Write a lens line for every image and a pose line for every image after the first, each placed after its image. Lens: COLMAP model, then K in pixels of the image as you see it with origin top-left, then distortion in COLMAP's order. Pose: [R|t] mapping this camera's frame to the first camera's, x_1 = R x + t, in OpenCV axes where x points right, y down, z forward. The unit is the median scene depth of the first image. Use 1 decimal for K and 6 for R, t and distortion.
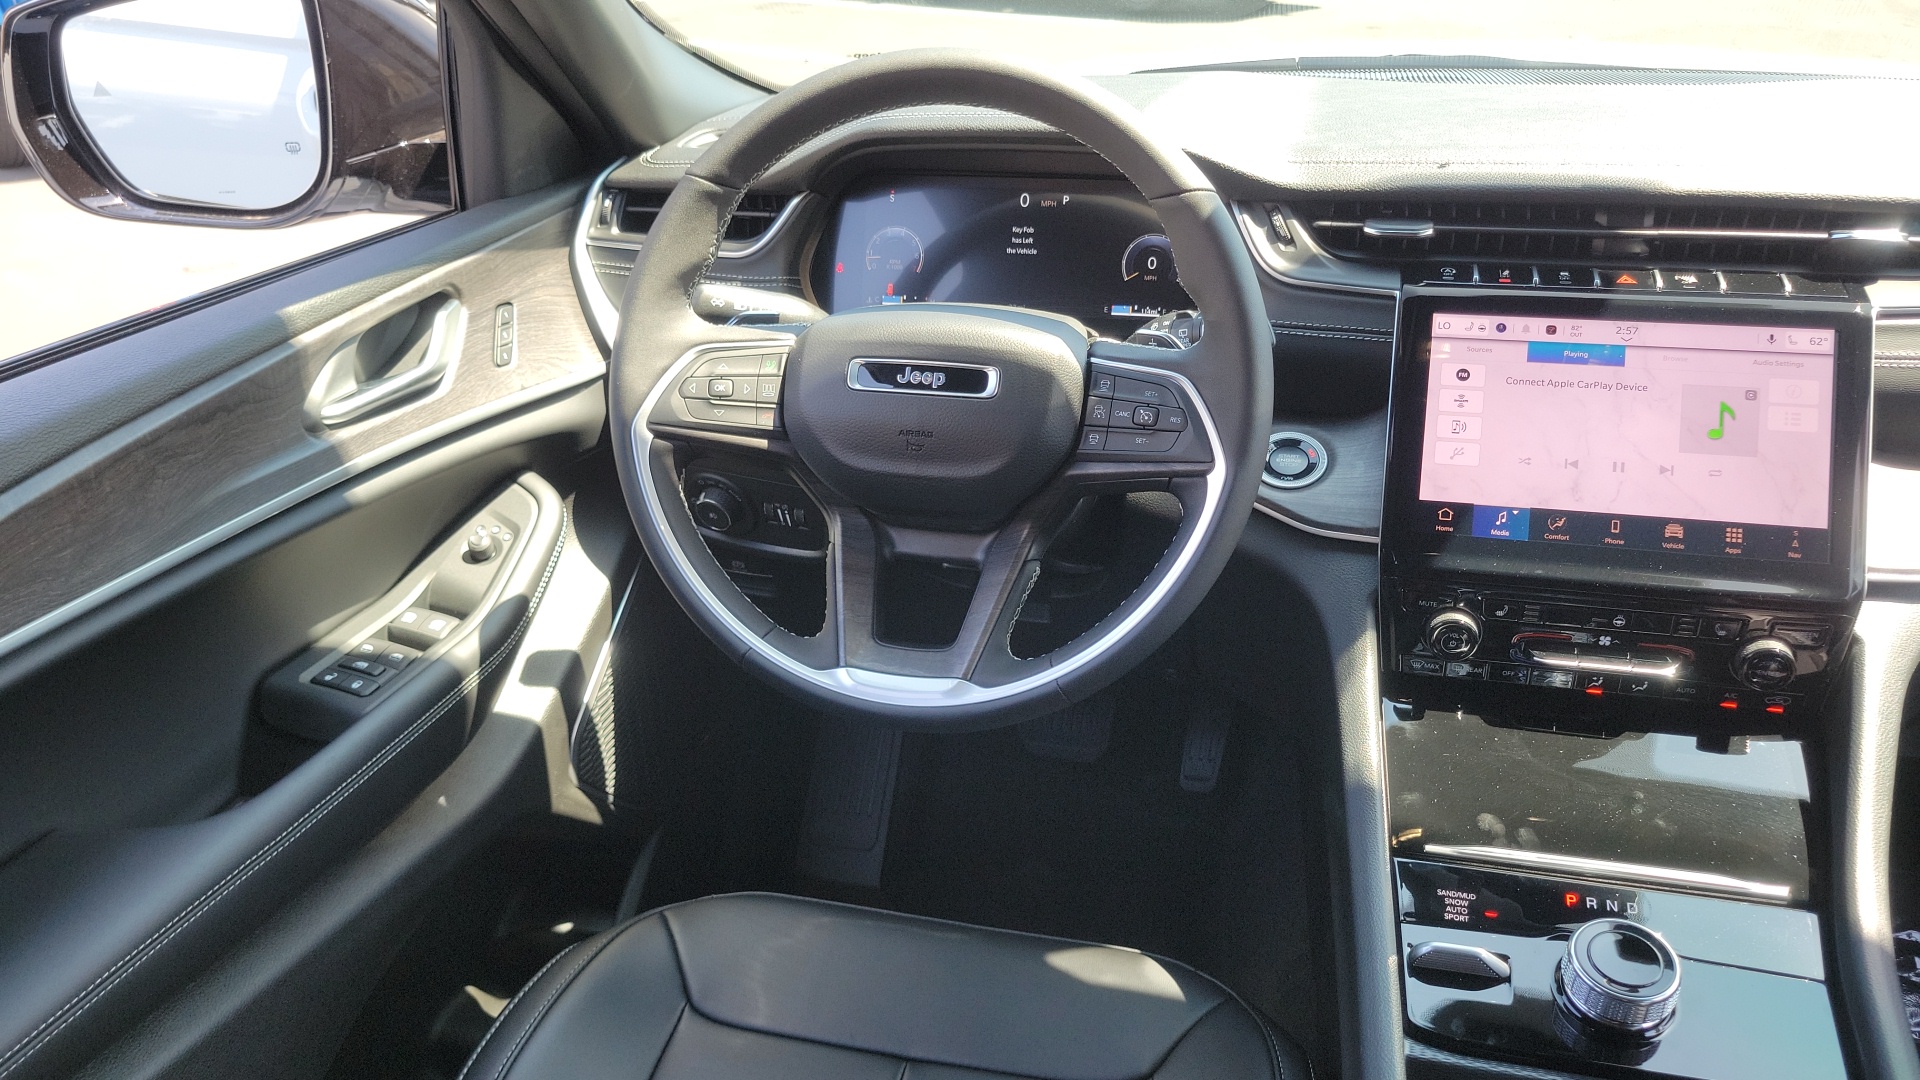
lens RADIAL K [[1441.5, 0, 960.0], [0, 1441.5, 540.0], [0, 0, 1]] dist [0.005675, 0.002128]
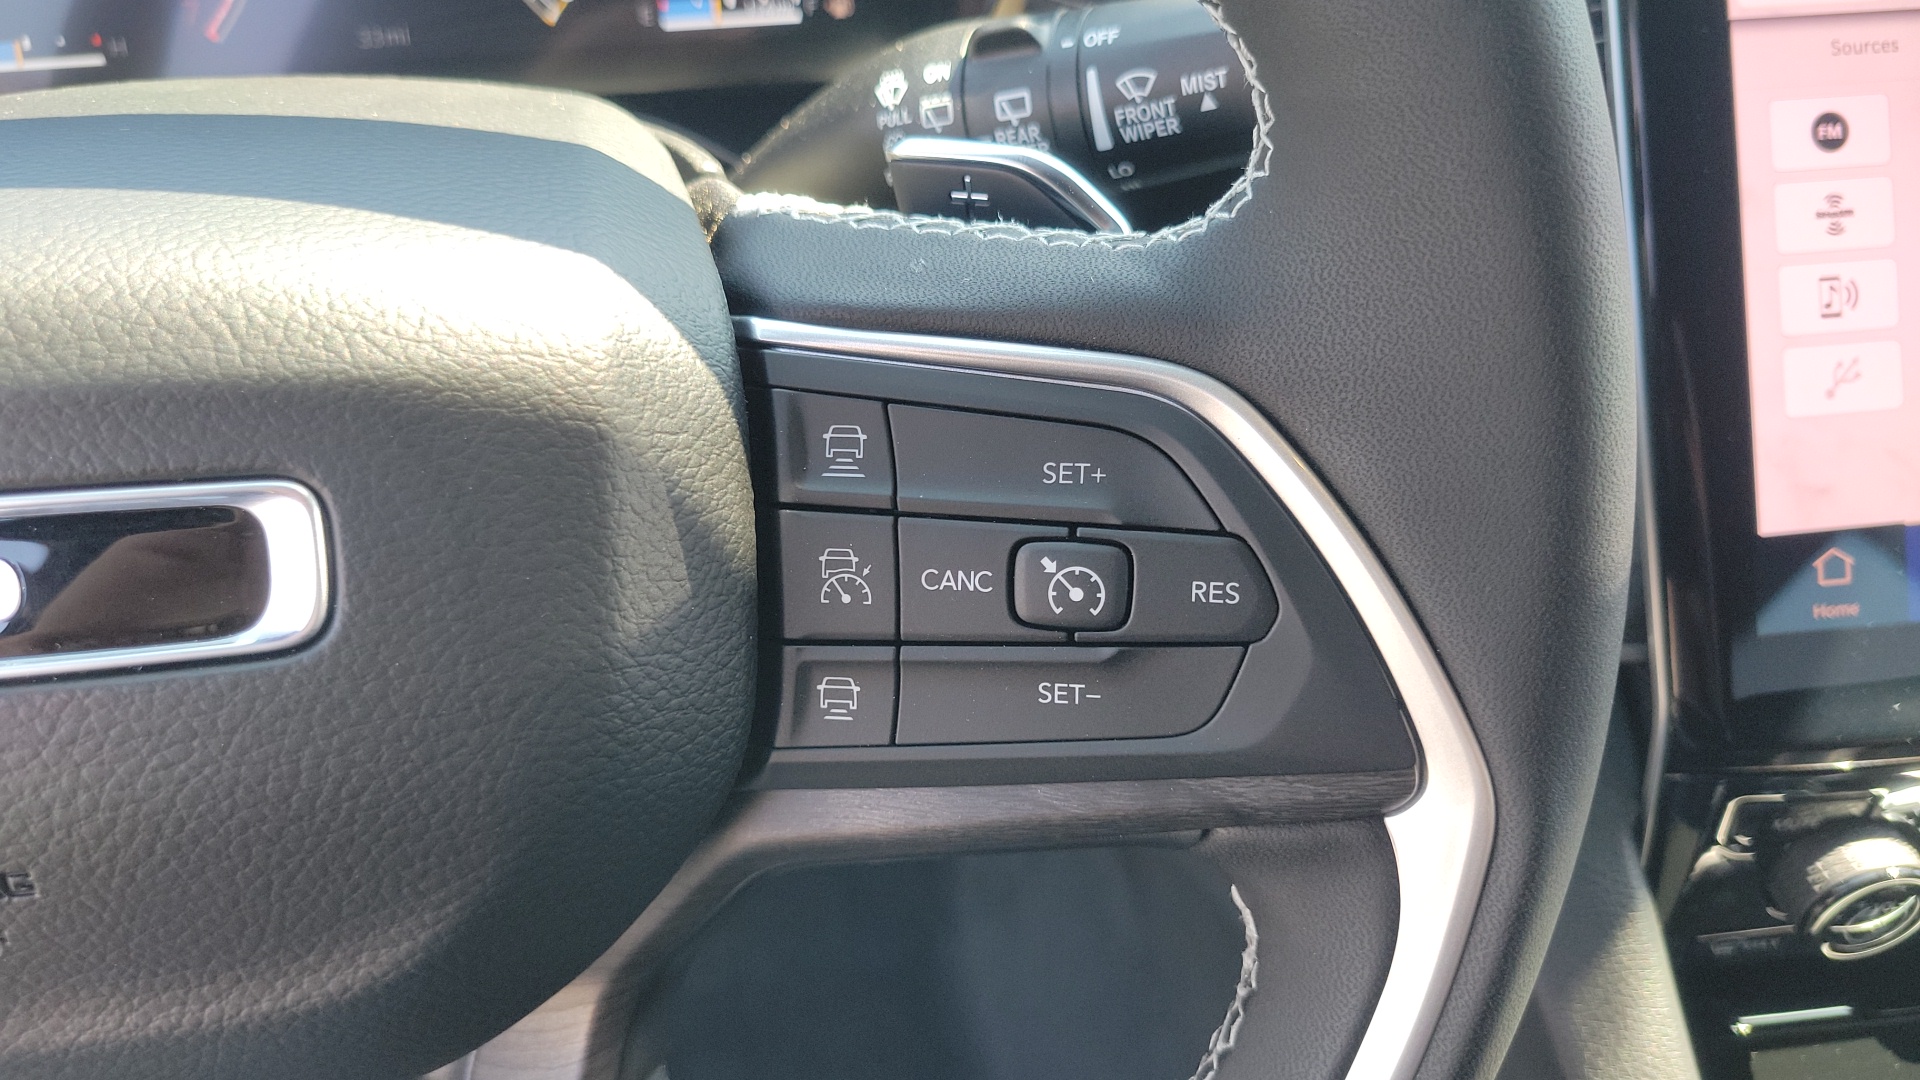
lens RADIAL K [[1501.6, 0, 951.3], [0, 1501.6, 508.7], [0, 0, 1]] dist [-0.005178, -0.006156]
pose [[0.933318, -0.208948, 0.291989, 0.045367], [0.145379, 0.963501, 0.224792, -0.138915], [-0.328301, -0.167353, 0.929630, 0.742217]]
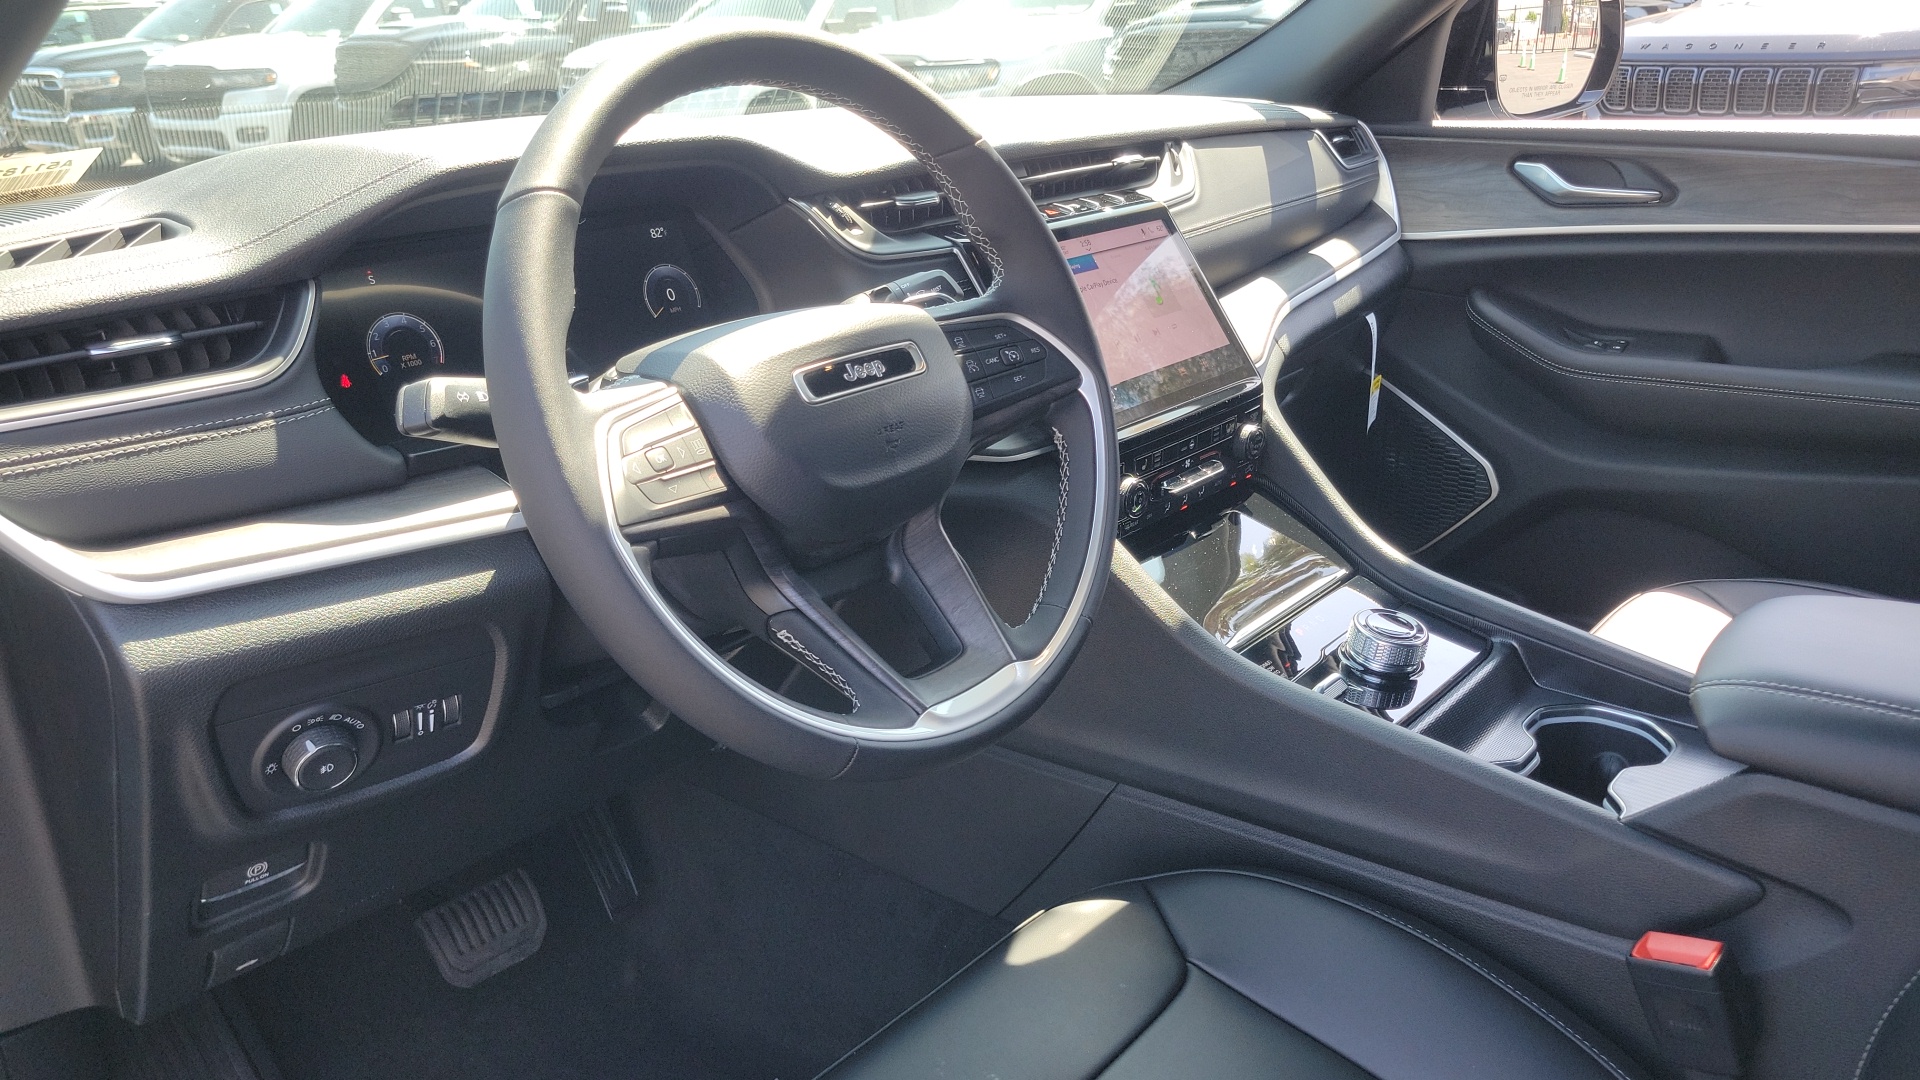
lens RADIAL K [[1449.5, 0, 960.0], [0, 1449.5, 540.0], [0, 0, 1]] dist [0.030413, -0.044444]
pose [[0.435787, -0.288907, 0.852422, -0.747178], [0.403389, 0.909329, 0.101968, -0.080752], [-0.804591, 0.299422, 0.512816, 0.500724]]
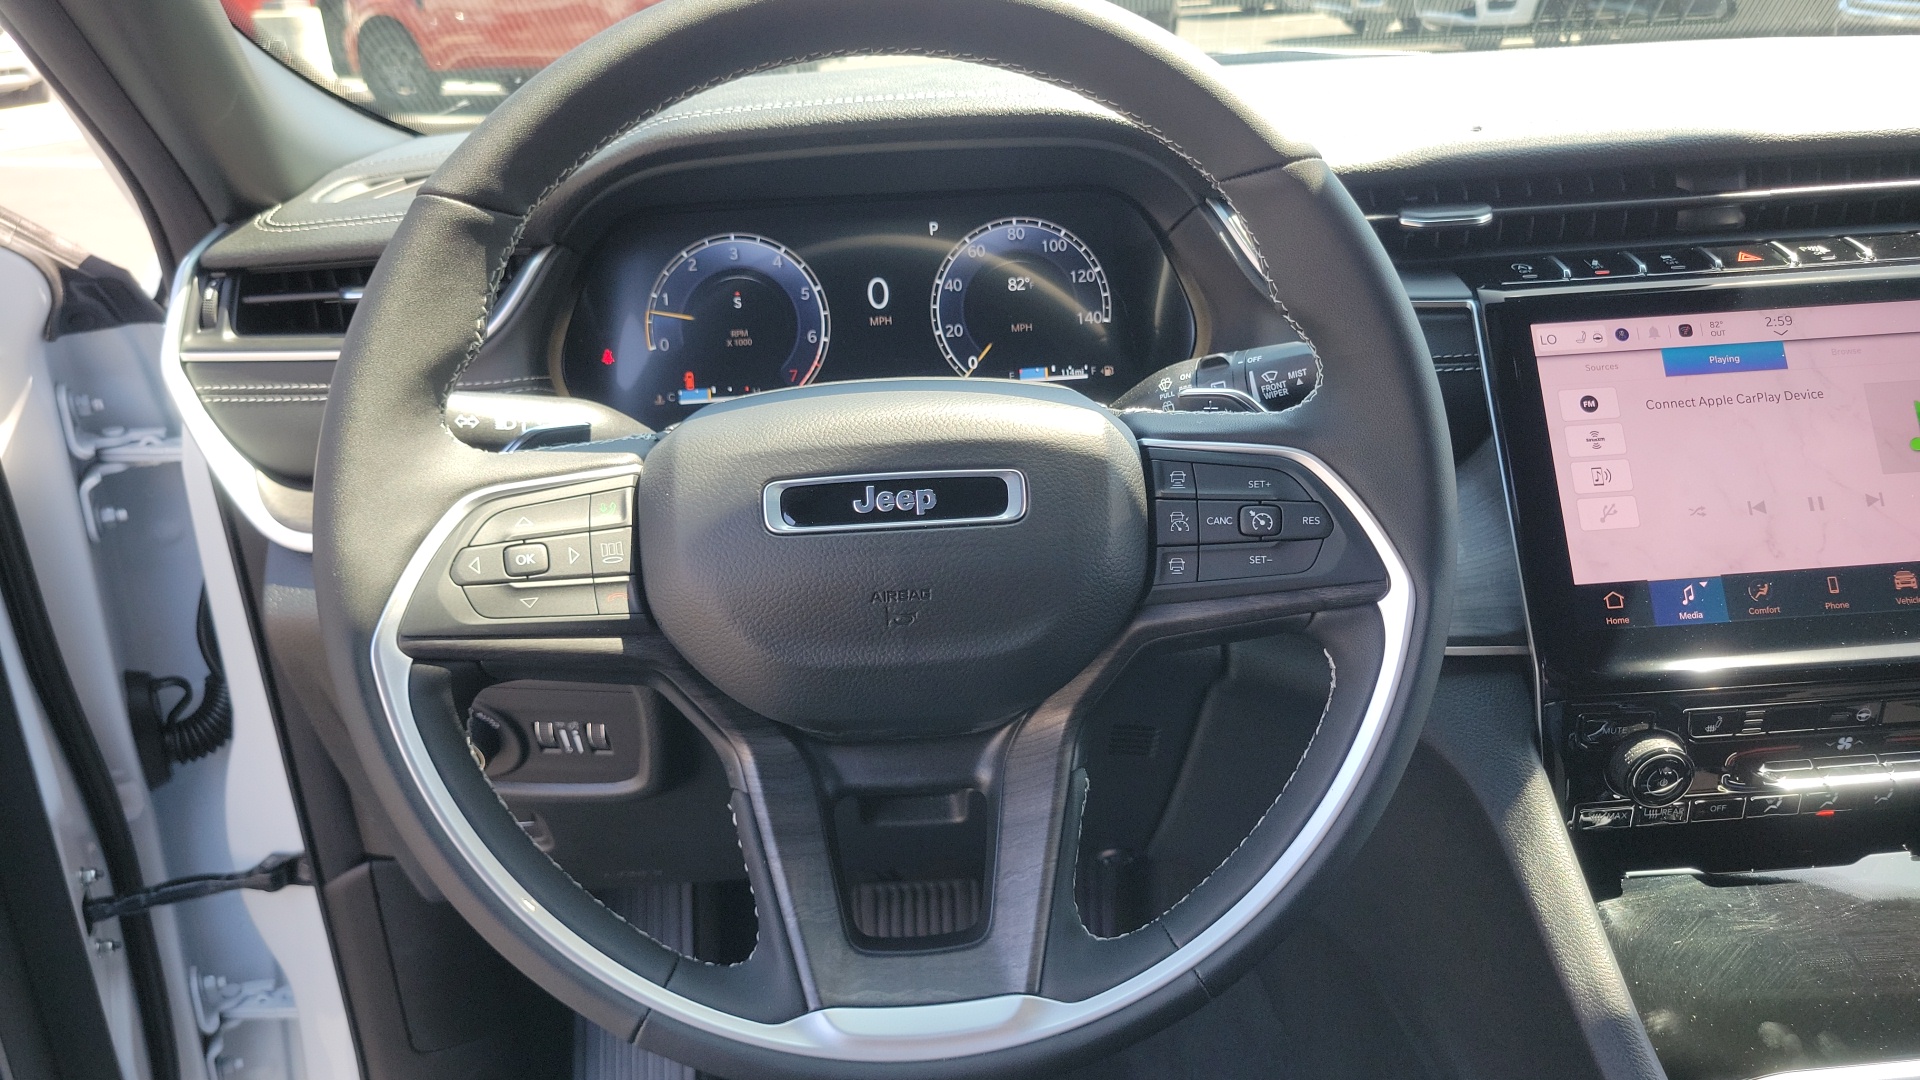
lens RADIAL K [[1449.5, 0, 960.0], [0, 1449.5, 540.0], [0, 0, 1]] dist [0.030413, -0.044444]
pose [[0.951794, -0.130877, 0.277415, -0.160028], [0.149623, 0.987605, -0.047422, -0.060817], [-0.267771, 0.086644, 0.959579, 0.399351]]
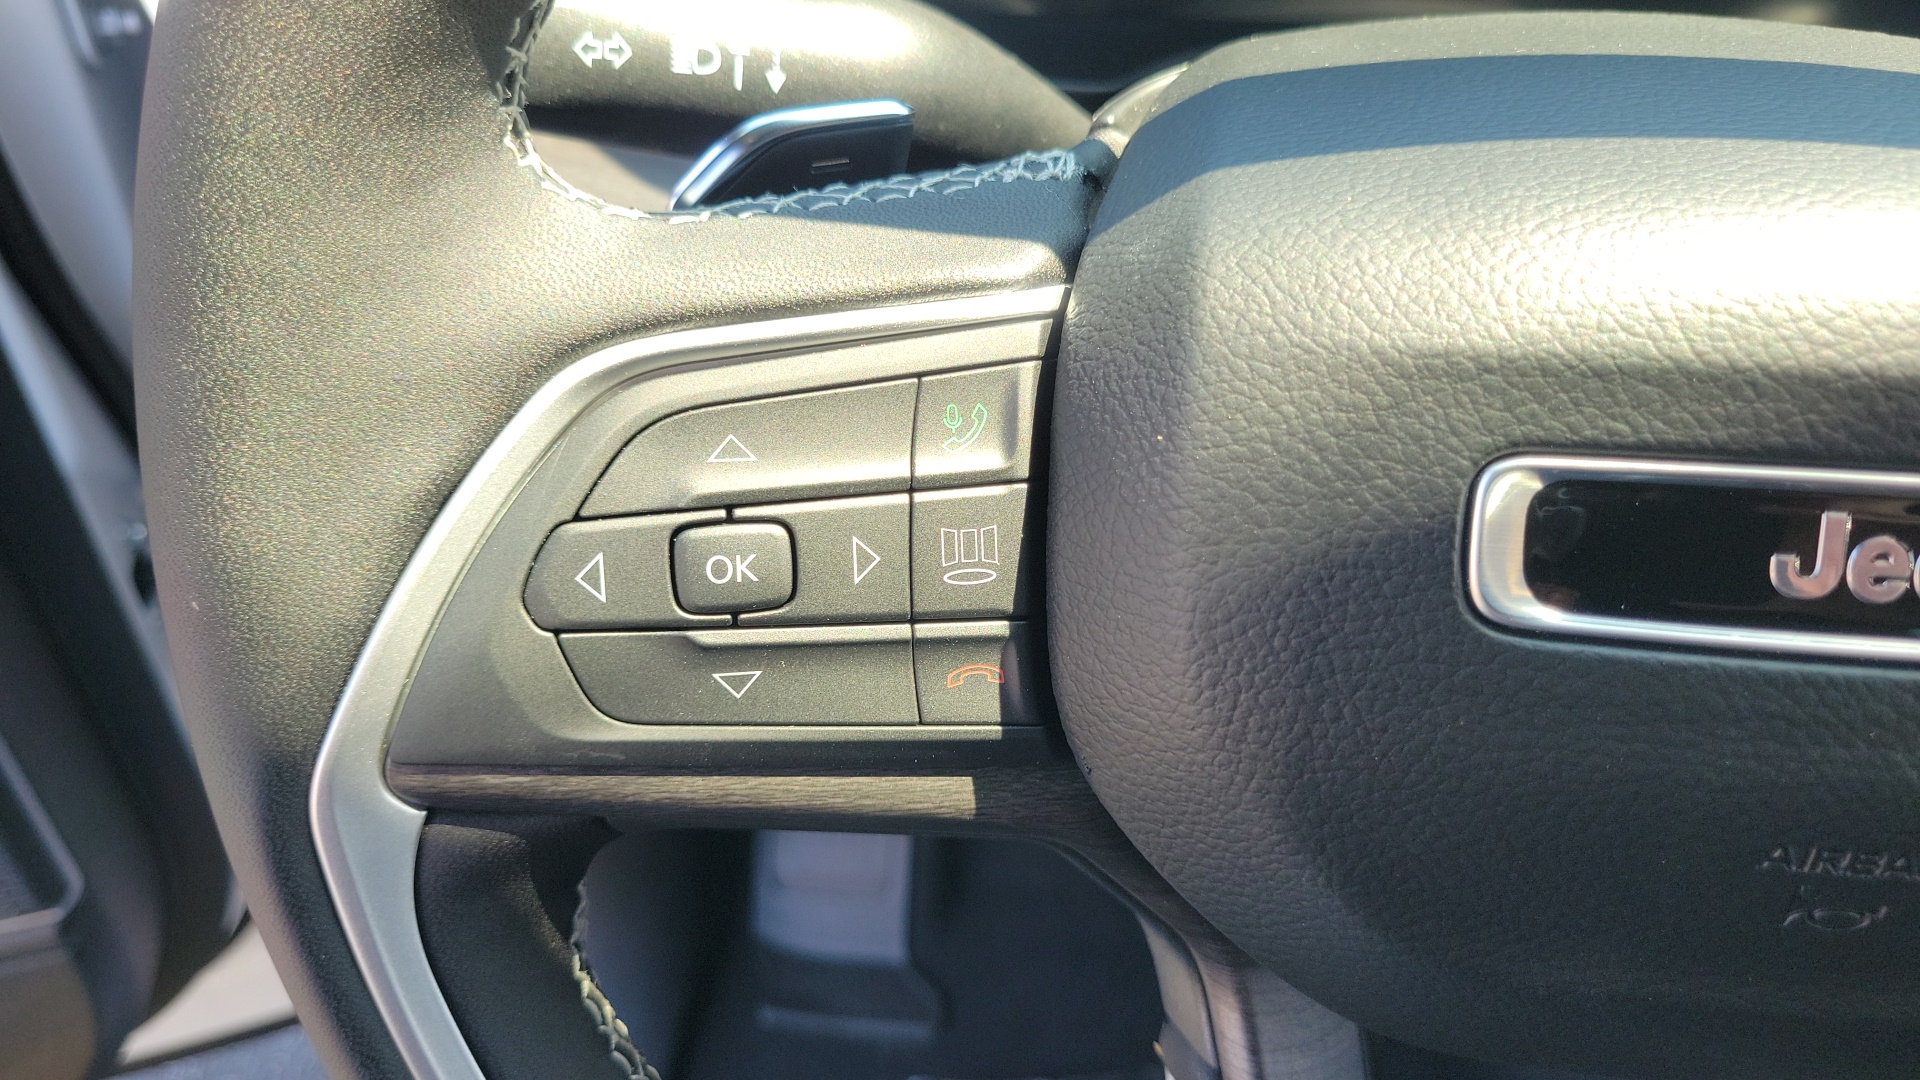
lens RADIAL K [[1501.6, 0, 951.3], [0, 1501.6, 508.7], [0, 0, 1]] dist [-0.005178, -0.006156]
pose [[0.990417, -0.085949, 0.108109, -0.156866], [0.054582, 0.962628, 0.265272, -0.166726], [-0.126868, -0.256829, 0.958094, 0.793552]]
